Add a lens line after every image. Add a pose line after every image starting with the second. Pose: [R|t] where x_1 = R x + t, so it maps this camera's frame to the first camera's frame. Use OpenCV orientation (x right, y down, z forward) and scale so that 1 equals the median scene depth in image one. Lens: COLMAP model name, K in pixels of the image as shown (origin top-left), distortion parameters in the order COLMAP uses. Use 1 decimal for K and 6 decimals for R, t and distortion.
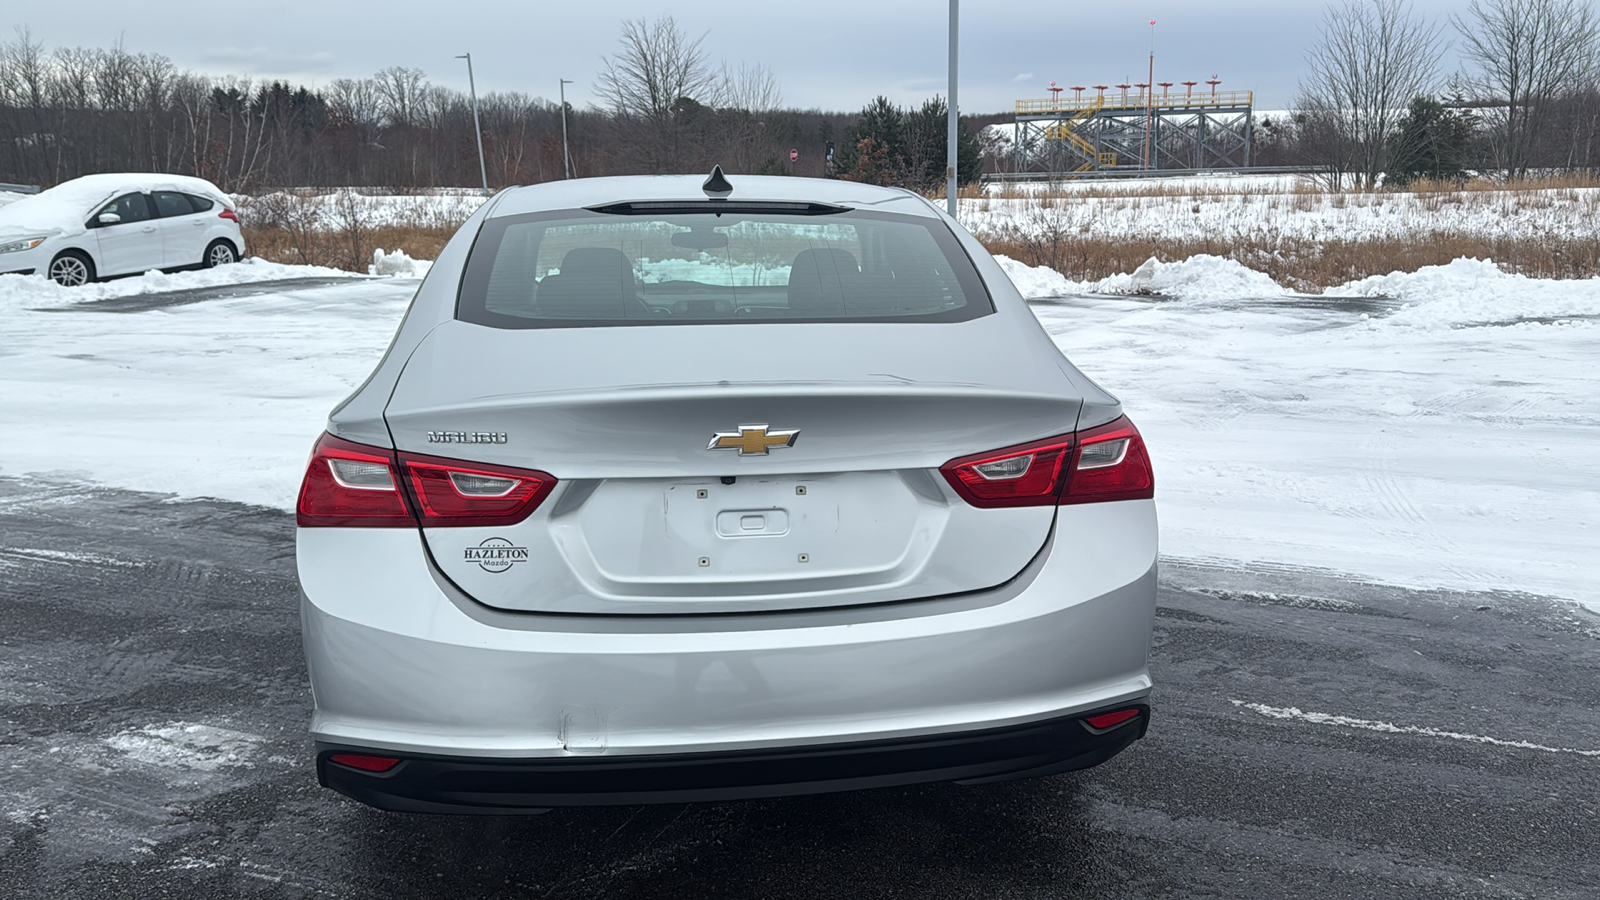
lens RADIAL K [[1268.8, 0, 832.7], [0, 1268.8, 442.5], [0, 0, 1]] dist [0.127468, -0.201538]
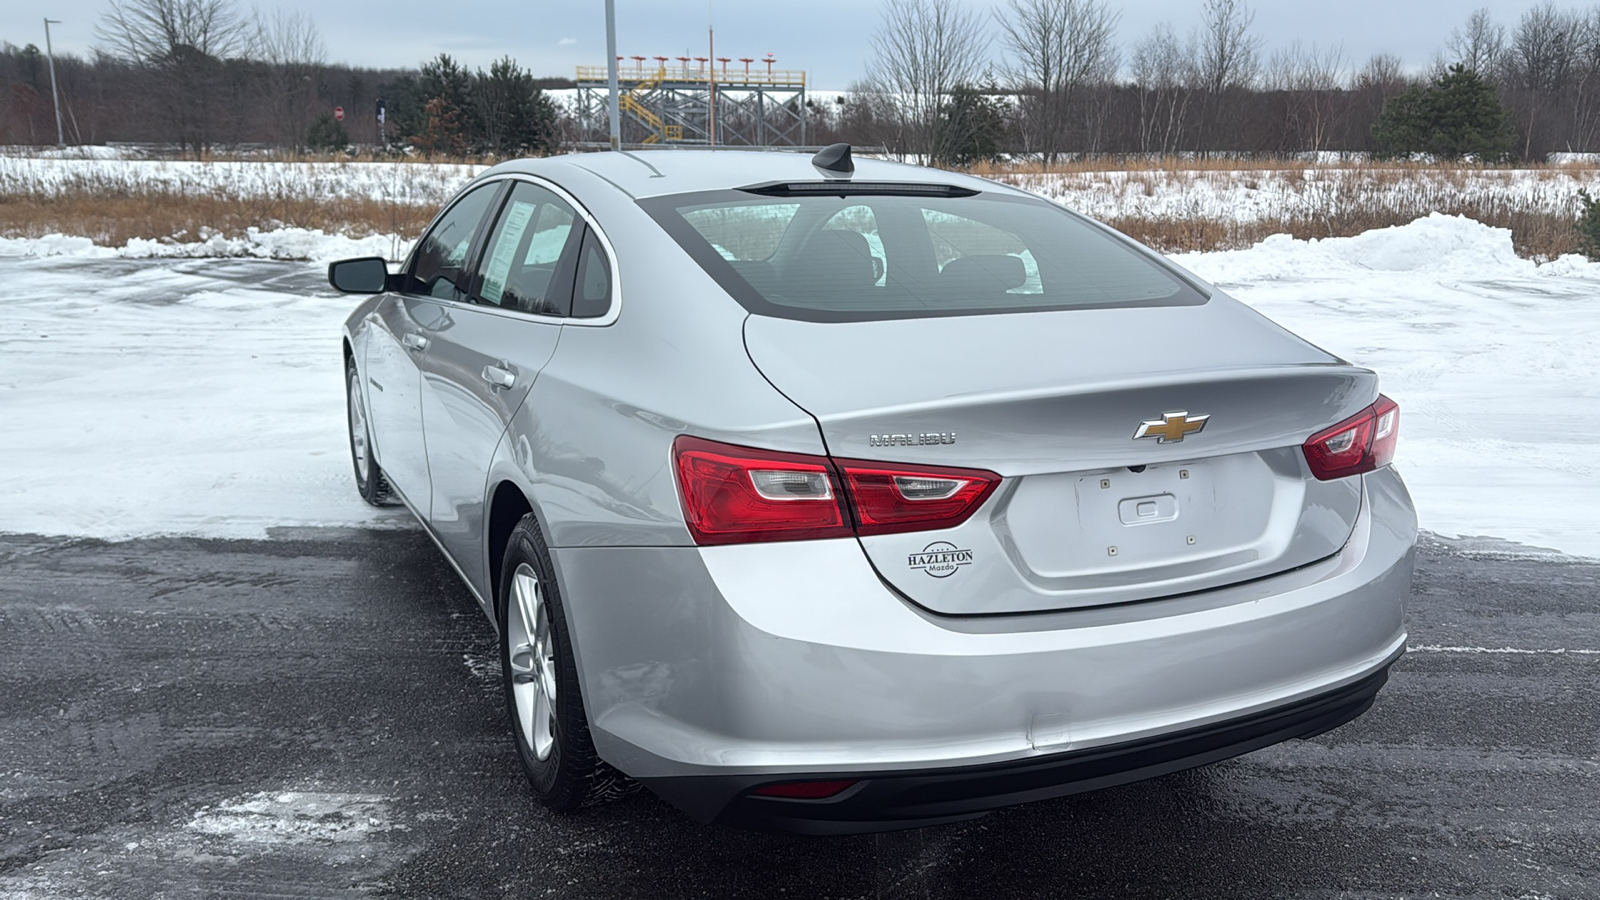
lens RADIAL K [[1267.4, 0, 840.3], [0, 1267.4, 474.7], [0, 0, 1]] dist [0.144084, -0.239465]
pose [[0.941757, -0.061303, 0.330660, -0.080169], [0.046342, 0.997521, 0.052948, -0.003723], [-0.333086, -0.034540, 0.942263, 0.015573]]
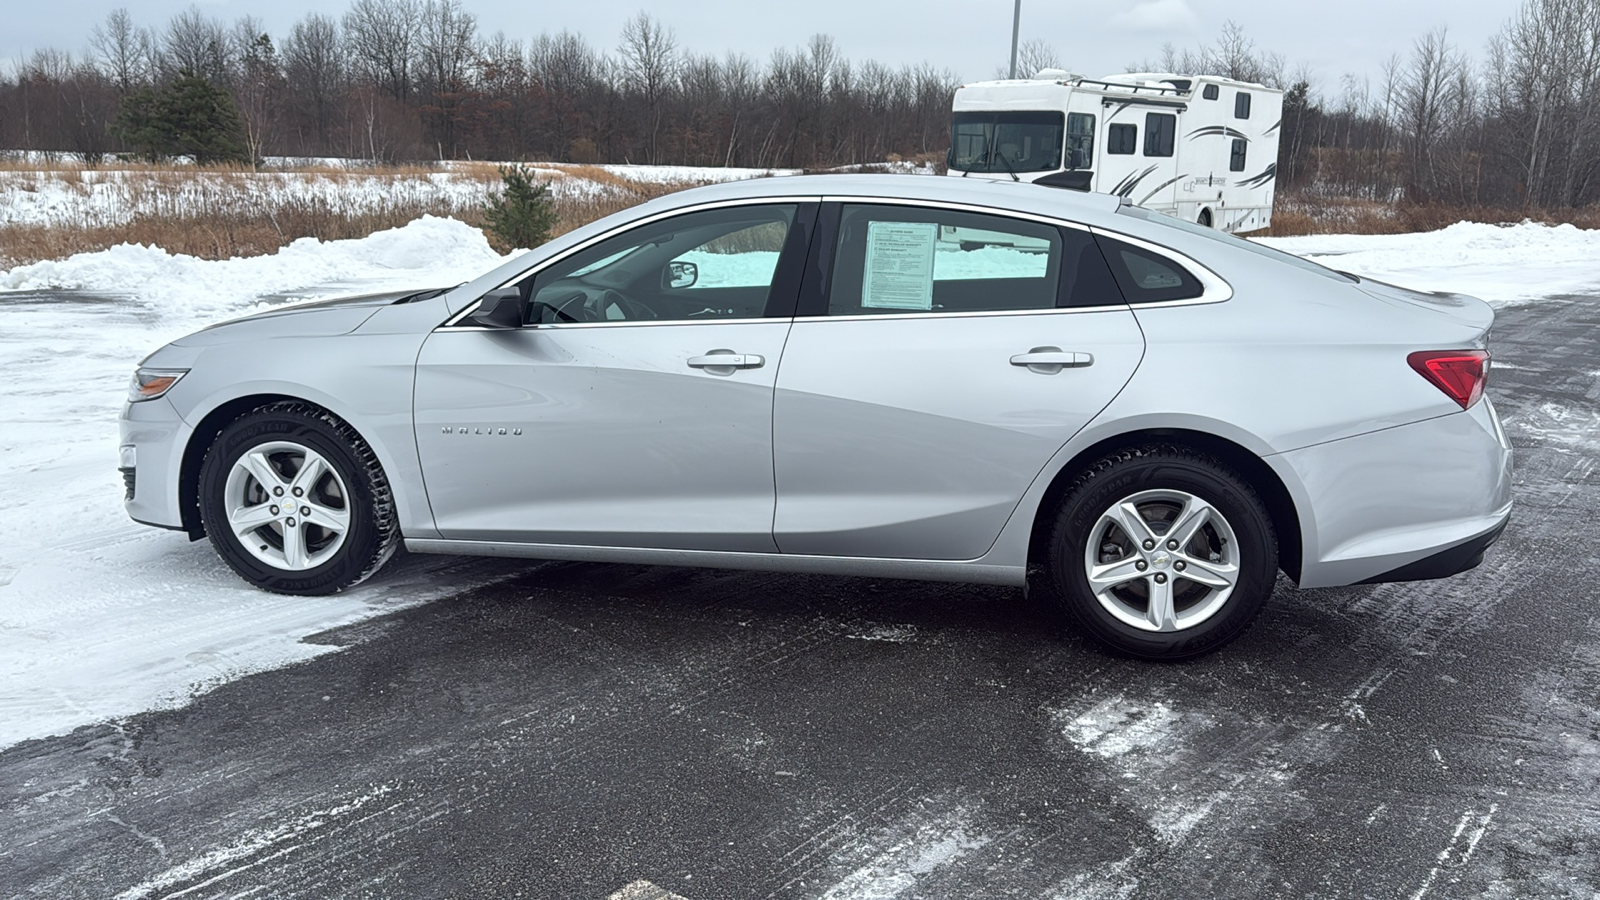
lens RADIAL K [[1264.1, 0, 805.2], [0, 1264.1, 465.3], [0, 0, 1]] dist [0.141457, -0.221579]
pose [[0.297254, -0.194055, 0.934870, -0.279174], [0.166037, 0.974716, 0.149533, -0.031076], [-0.940251, 0.110774, 0.321959, 0.164654]]
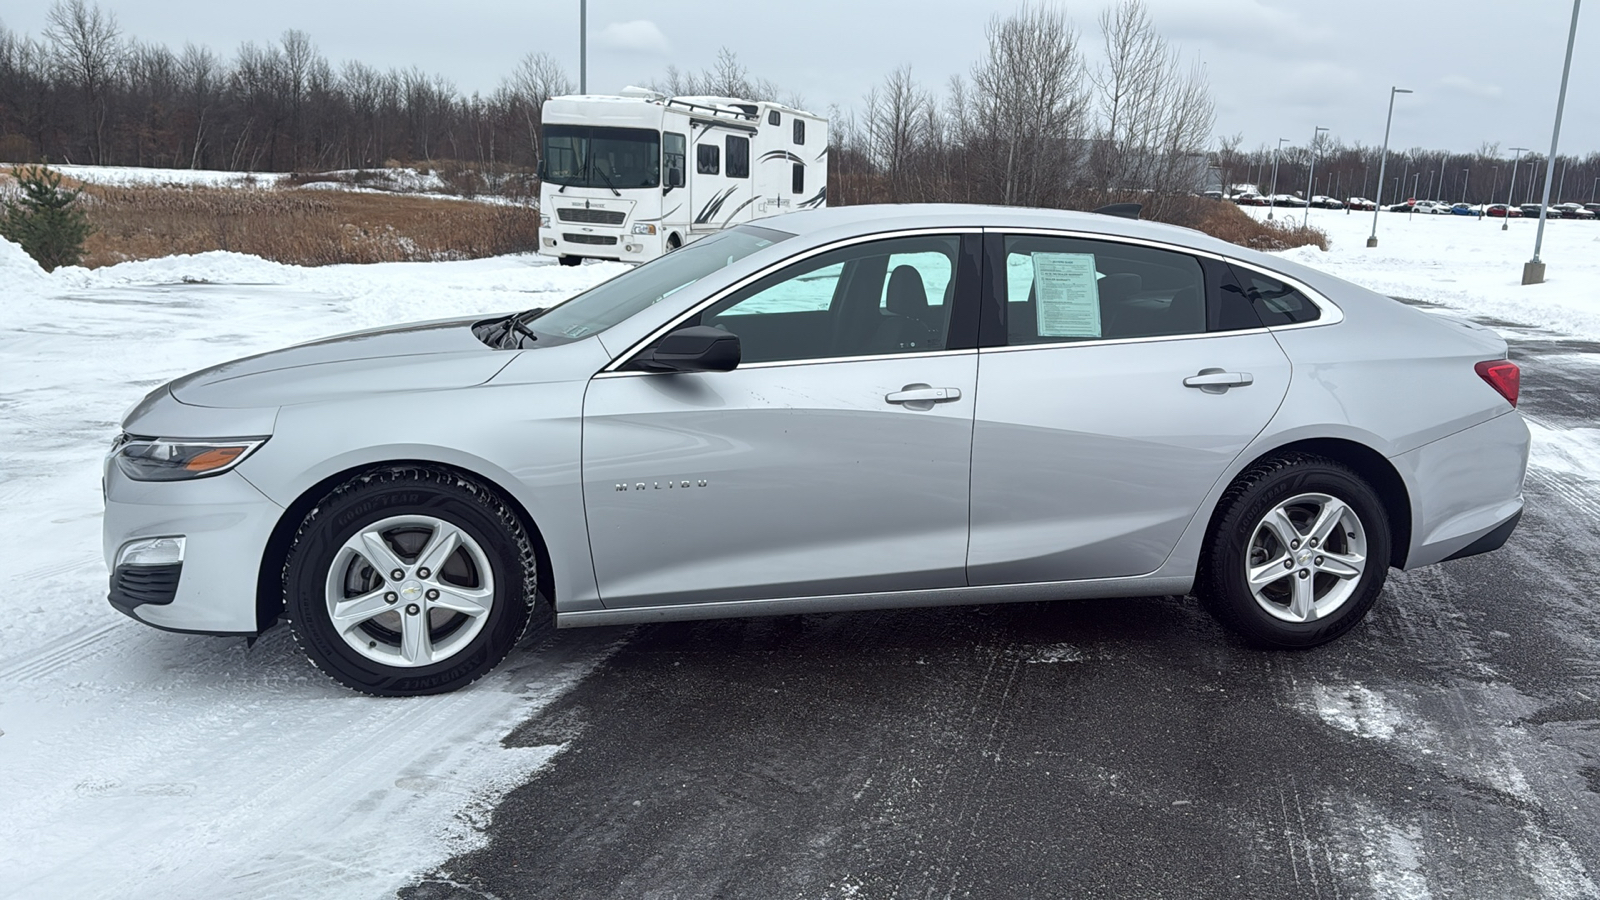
lens RADIAL K [[1257.4, 0, 829.1], [0, 1257.4, 458.6], [0, 0, 1]] dist [0.159987, -0.284354]
pose [[-0.098741, -0.187829, 0.977226, -0.283783], [0.163624, 0.965594, 0.202126, -0.053627], [-0.981569, 0.179855, -0.064611, 0.277673]]
